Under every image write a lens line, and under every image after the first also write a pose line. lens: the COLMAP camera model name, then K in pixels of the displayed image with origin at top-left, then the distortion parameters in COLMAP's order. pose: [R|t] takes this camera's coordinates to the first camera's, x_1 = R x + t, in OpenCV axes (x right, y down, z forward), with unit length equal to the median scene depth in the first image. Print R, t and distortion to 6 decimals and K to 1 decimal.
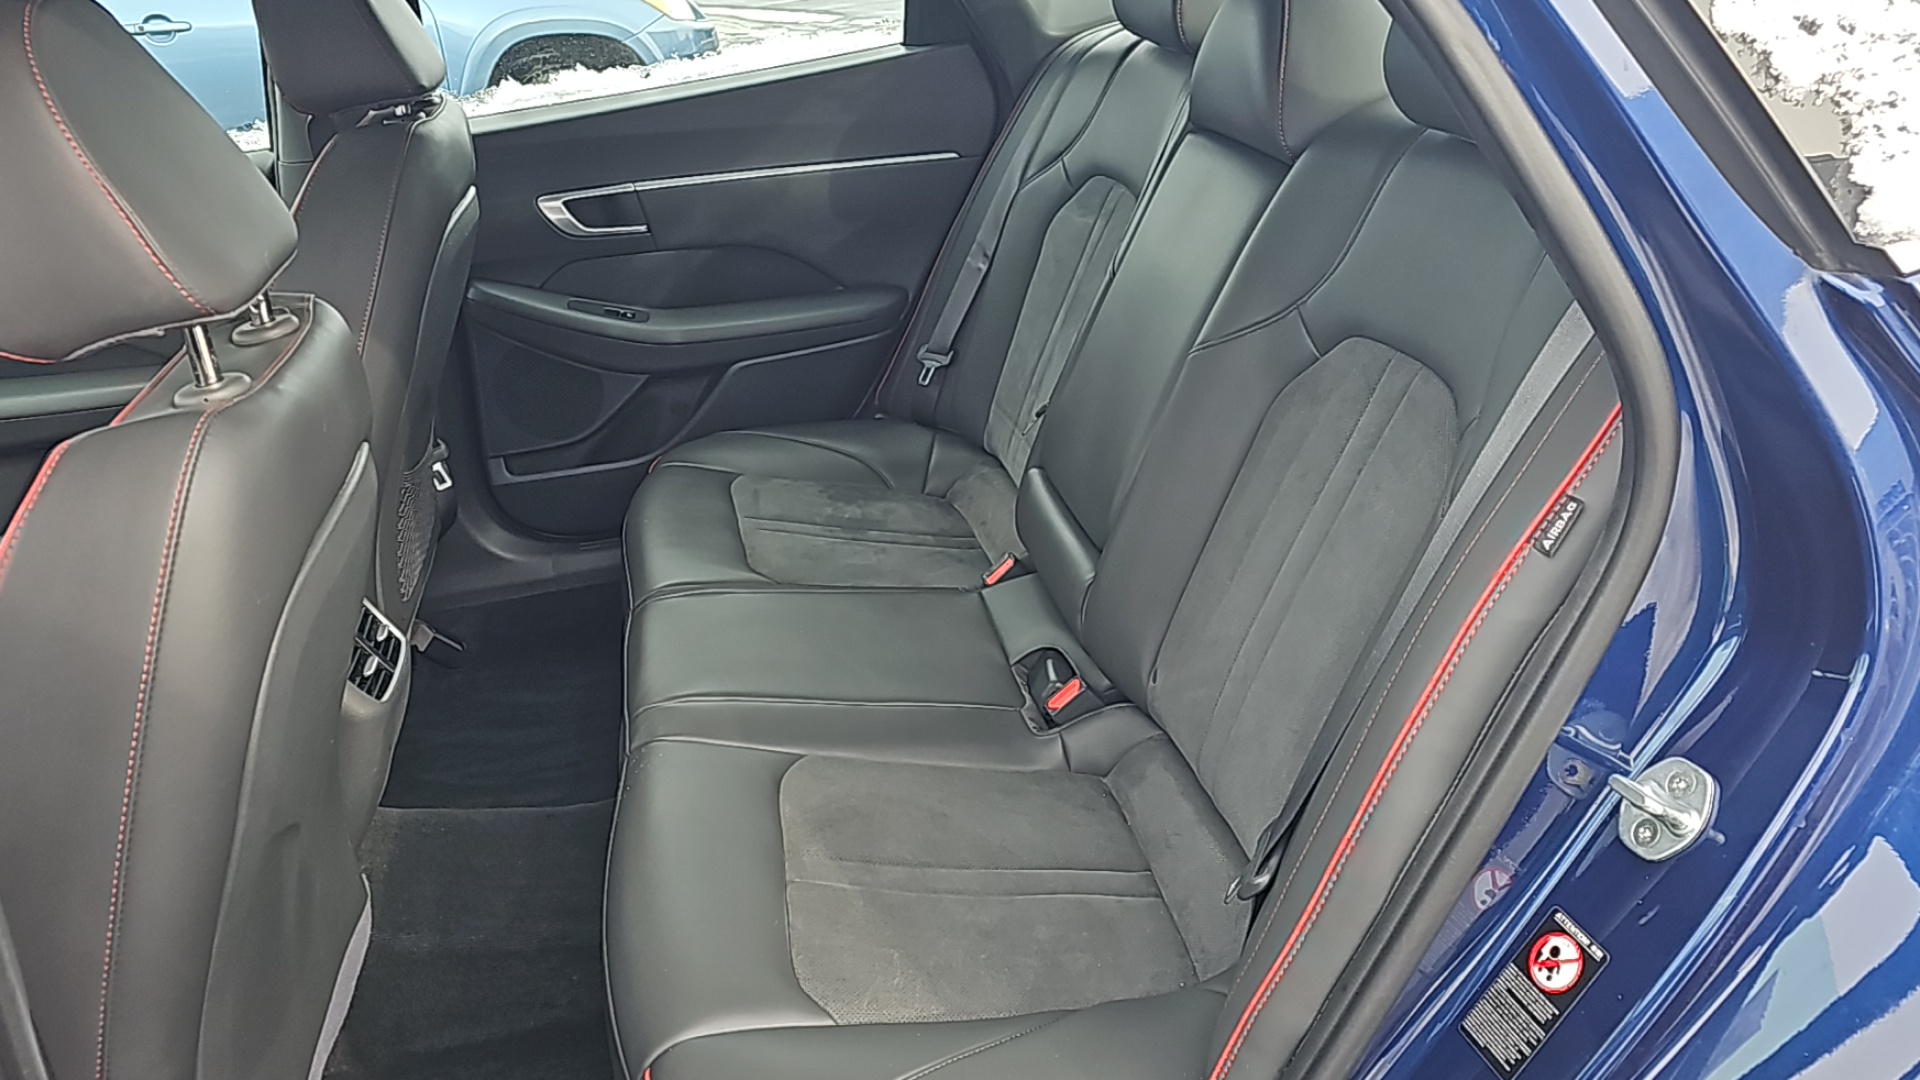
lens RADIAL K [[1384.0, 0, 960.0], [0, 1384.0, 540.0], [0, 0, 1]] dist [0.109170, -0.115355]
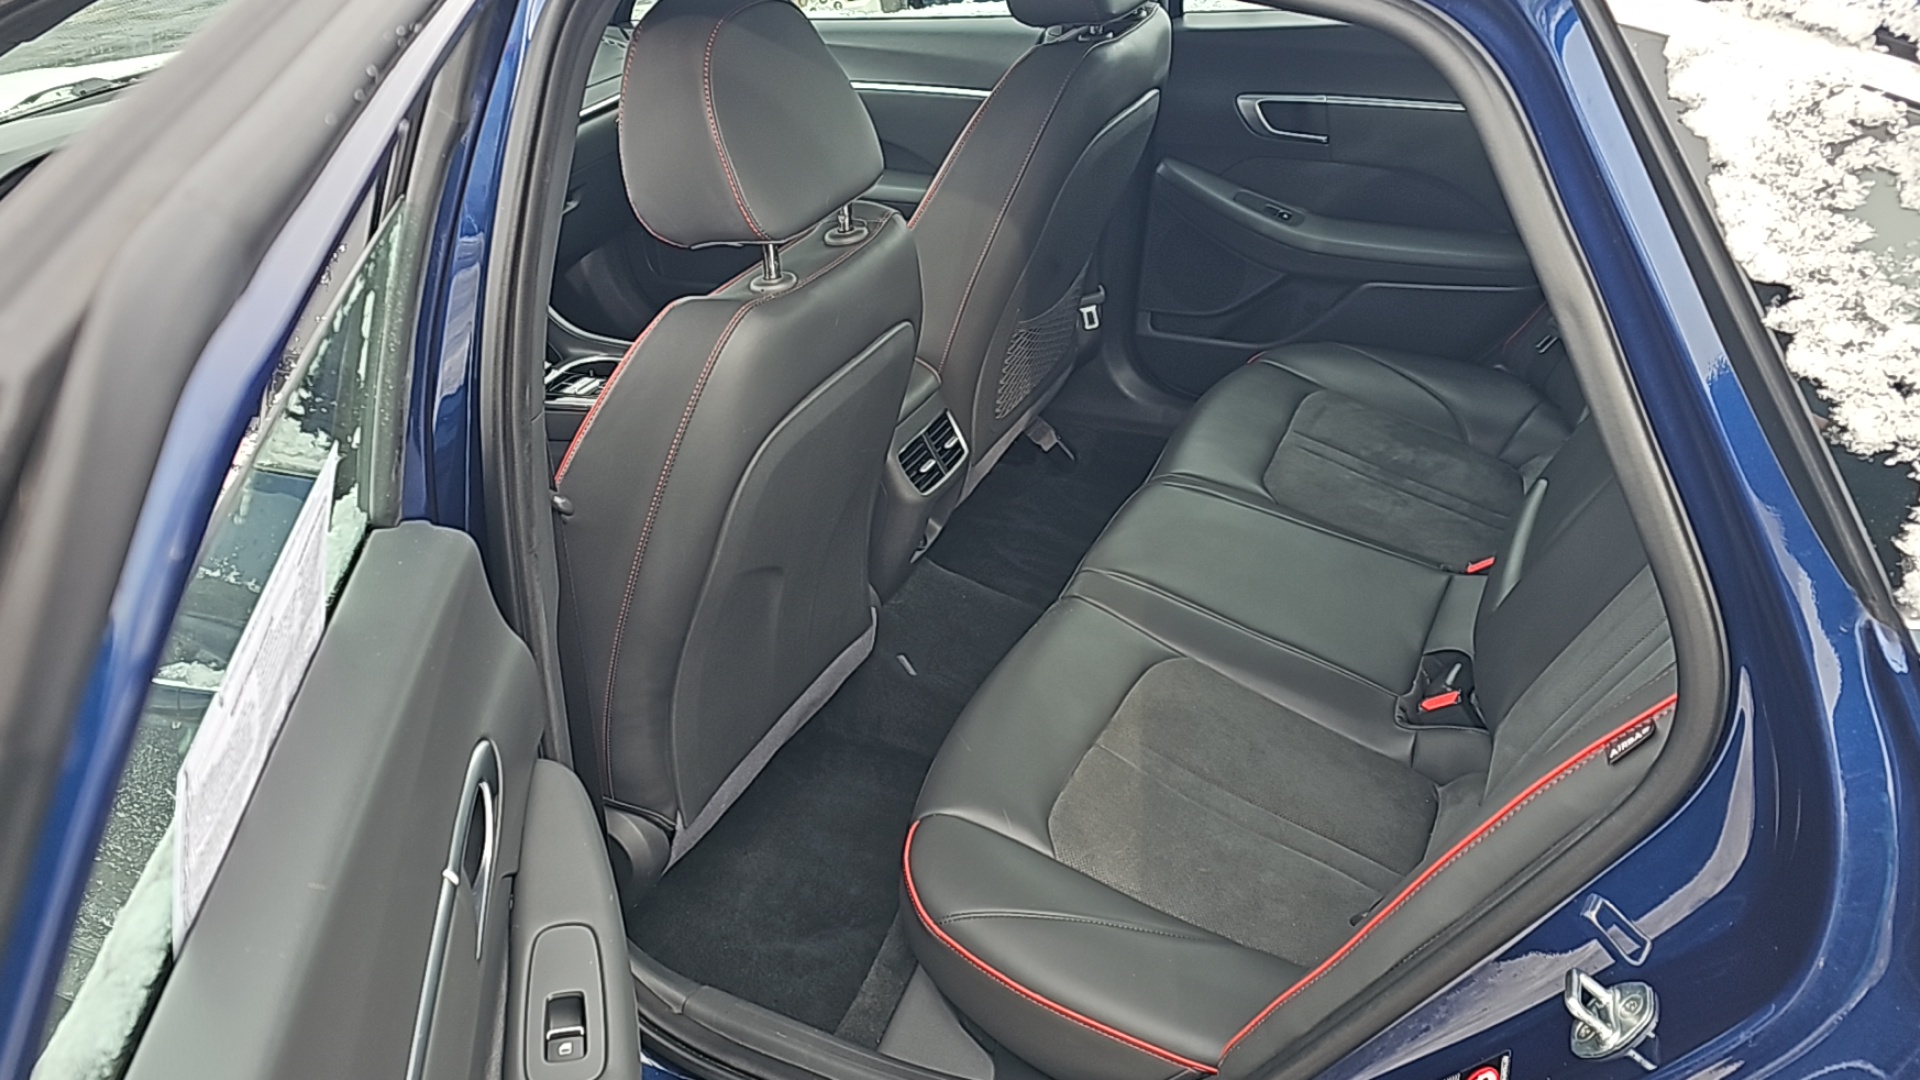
lens RADIAL K [[1384.0, 0, 960.0], [0, 1384.0, 540.0], [0, 0, 1]] dist [0.109170, -0.115355]
pose [[0.798724, 0.347458, -0.491236, 0.225180], [-0.275042, 0.936964, 0.215524, -0.111398], [0.535156, -0.037034, 0.843941, -0.075384]]
